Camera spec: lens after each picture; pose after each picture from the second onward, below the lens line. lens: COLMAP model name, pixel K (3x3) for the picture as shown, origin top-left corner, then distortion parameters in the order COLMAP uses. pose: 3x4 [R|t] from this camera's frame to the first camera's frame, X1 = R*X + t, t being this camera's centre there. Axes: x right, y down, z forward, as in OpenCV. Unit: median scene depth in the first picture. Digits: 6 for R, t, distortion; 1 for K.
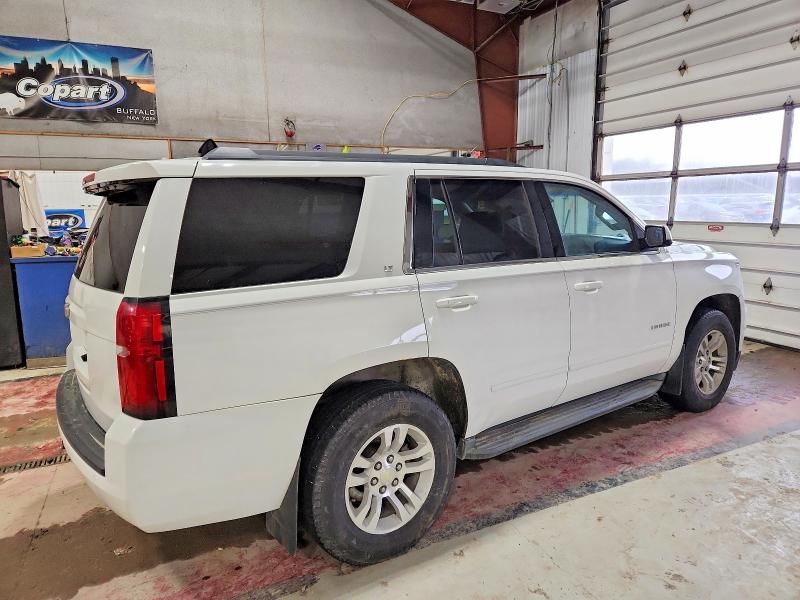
lens RADIAL K [[622.8, 0, 387.6], [0, 622.8, 297.3], [0, 0, 1]] dist [0.007660, 0.010003]
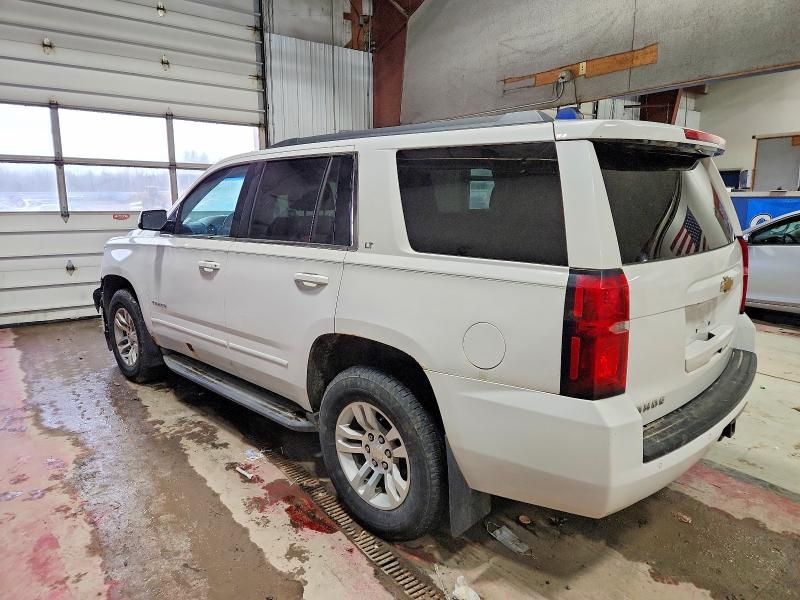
lens RADIAL K [[520.3, 0, 400.0], [0, 520.3, 300.0], [0, 0, 1]] dist [0.013108, 0.000816]
pose [[-0.235906, -0.180658, 0.954836, -0.576688], [0.153729, 0.963258, 0.220232, -0.103247], [-0.959540, 0.198740, -0.199466, 0.835570]]
